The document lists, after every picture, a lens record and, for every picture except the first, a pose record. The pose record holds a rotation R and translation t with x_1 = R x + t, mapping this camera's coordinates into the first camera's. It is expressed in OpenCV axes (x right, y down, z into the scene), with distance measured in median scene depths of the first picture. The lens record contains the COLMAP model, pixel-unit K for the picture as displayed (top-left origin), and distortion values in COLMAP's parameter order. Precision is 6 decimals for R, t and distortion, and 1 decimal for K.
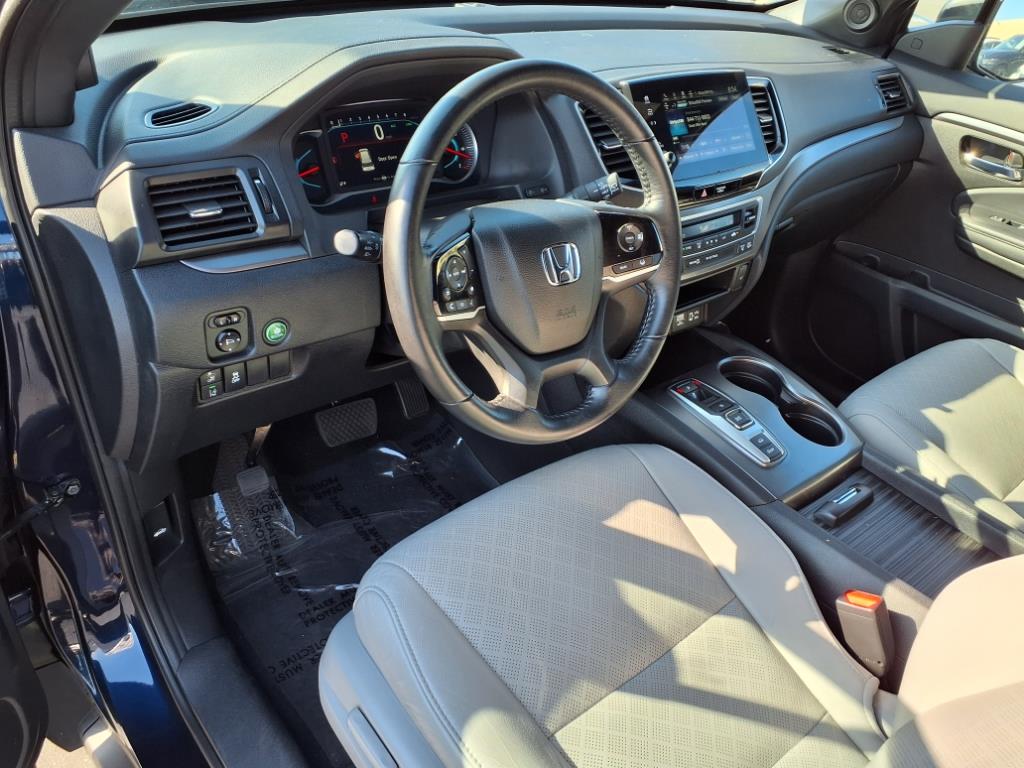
lens RADIAL K [[829.7, 0, 512.0], [0, 829.7, 384.0], [0, 0, 1]] dist [0.052404, -0.003535]
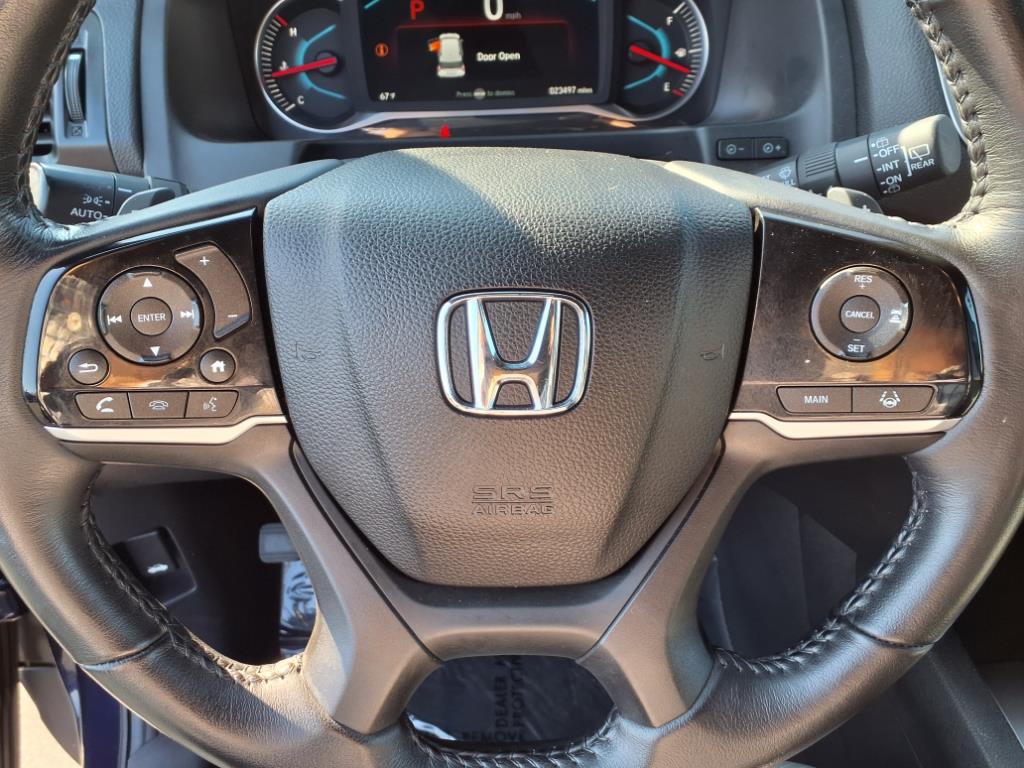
lens RADIAL K [[839.4, 0, 512.0], [0, 839.4, 384.0], [0, 0, 1]] dist [-0.016206, -0.006497]
pose [[0.795139, 0.257579, -0.549006, 0.178421], [-0.239046, 0.965139, 0.106601, -0.126407], [0.557325, 0.046475, 0.828993, 0.555707]]
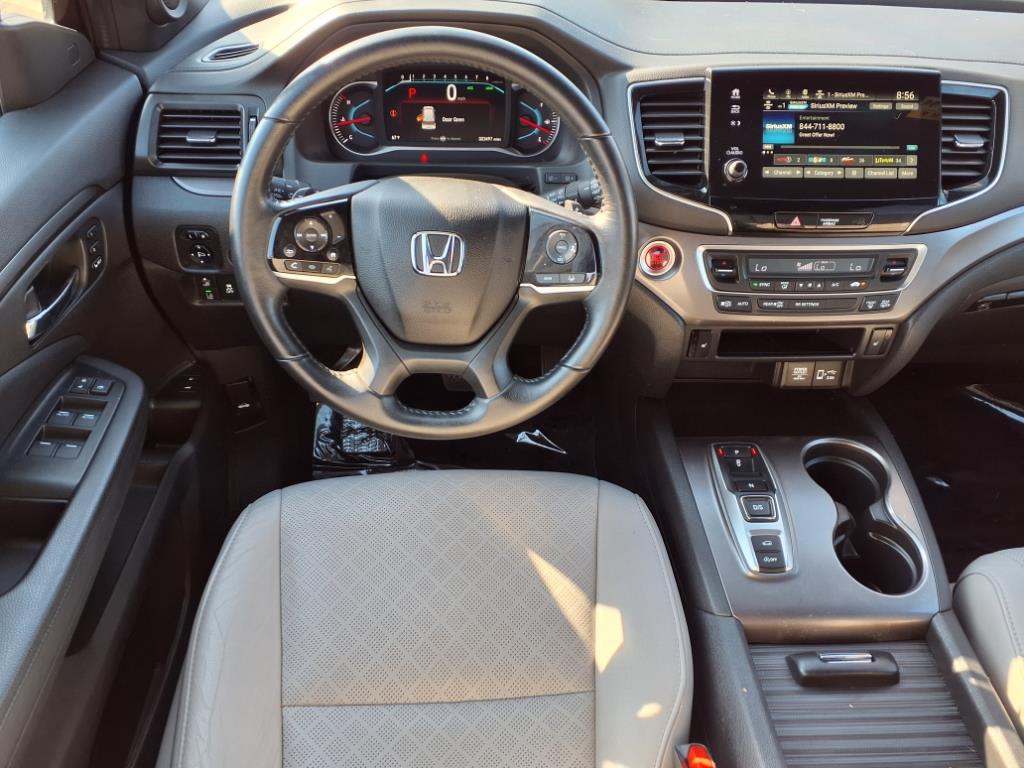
lens RADIAL K [[846.0, 0, 512.0], [0, 846.0, 384.0], [0, 0, 1]] dist [0.044675, -0.006379]
pose [[0.789182, 0.306740, -0.532074, 0.508761], [-0.283622, 0.950454, 0.127263, -0.113274], [0.544749, 0.050474, 0.837079, 0.195434]]
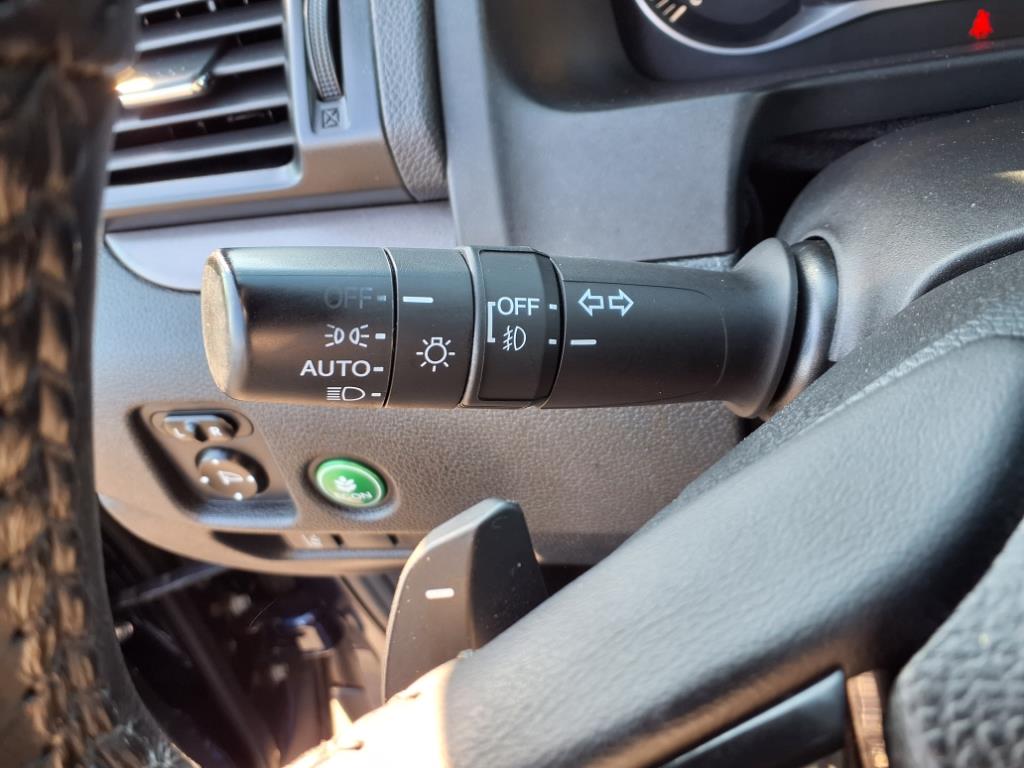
lens RADIAL K [[869.4, 0, 512.0], [0, 869.4, 384.0], [0, 0, 1]] dist [-0.015012, -0.006042]
pose [[0.580283, 0.317069, -0.750159, -0.009240], [-0.155622, 0.947299, 0.280013, -0.154472], [0.799408, -0.045746, 0.599044, 0.658926]]
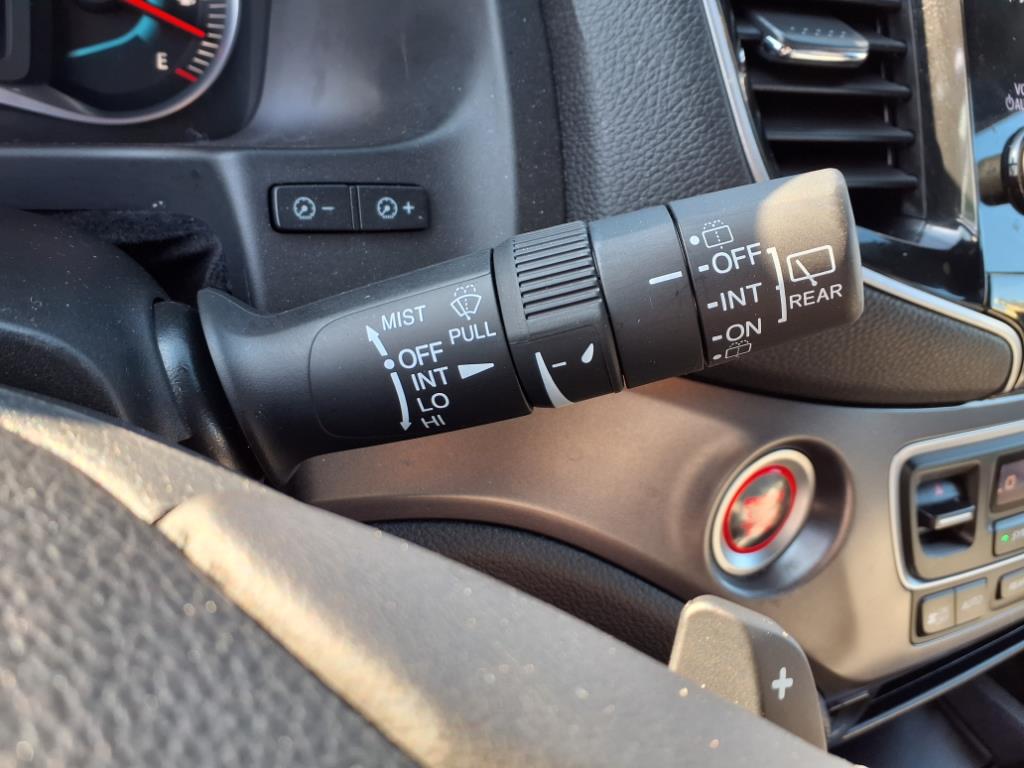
lens RADIAL K [[869.4, 0, 512.0], [0, 869.4, 384.0], [0, 0, 1]] dist [-0.015012, -0.006042]
pose [[0.977333, 0.183940, -0.104814, 0.083761], [-0.186364, 0.982385, -0.013738, -0.184845], [0.100441, 0.032960, 0.994397, 0.761146]]
